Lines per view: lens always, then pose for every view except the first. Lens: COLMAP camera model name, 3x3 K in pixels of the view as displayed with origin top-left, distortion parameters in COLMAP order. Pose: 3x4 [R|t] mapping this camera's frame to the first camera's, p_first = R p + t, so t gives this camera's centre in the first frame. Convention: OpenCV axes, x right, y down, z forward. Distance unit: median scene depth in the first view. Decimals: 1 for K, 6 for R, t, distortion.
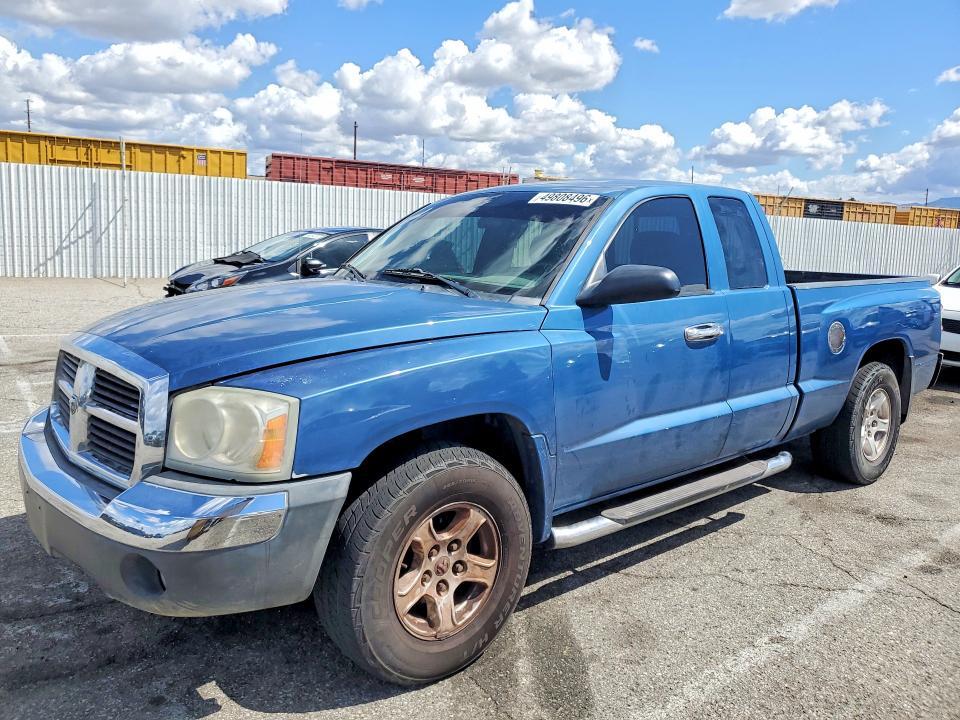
lens RADIAL K [[739.2, 0, 474.2], [0, 739.2, 358.9], [0, 0, 1]] dist [0.003000, 0.006329]
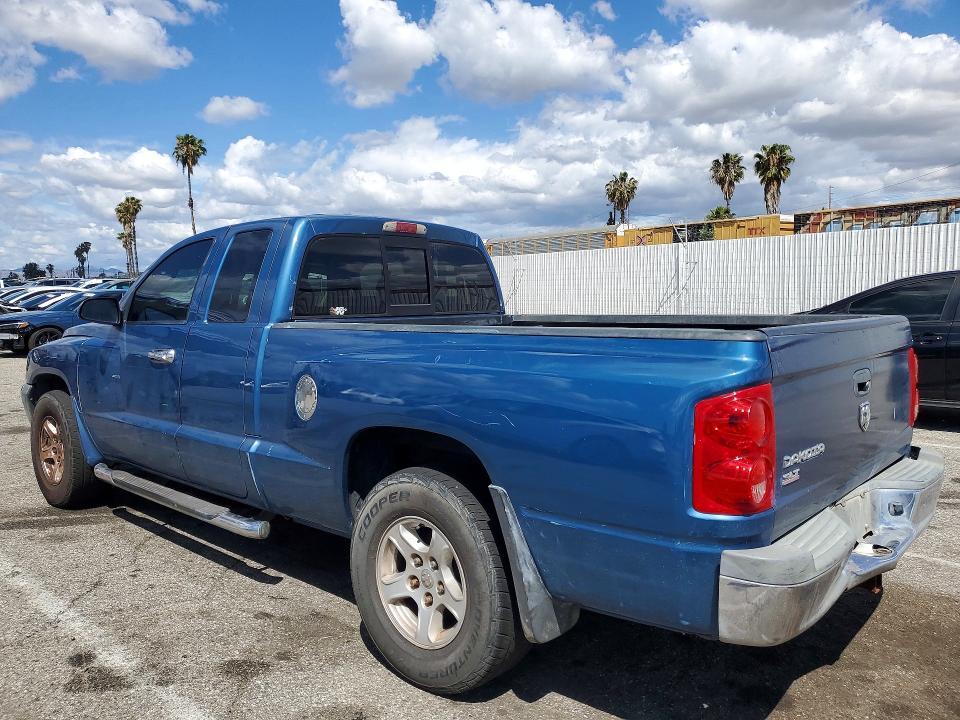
lens RADIAL K [[739.2, 0, 474.2], [0, 739.2, 358.9], [0, 0, 1]] dist [0.003000, 0.006329]
pose [[0.147751, 0.064591, -0.986913, 1.394685], [-0.151881, 0.987511, 0.041892, -0.140370], [0.977293, 0.143704, 0.155716, 1.181464]]
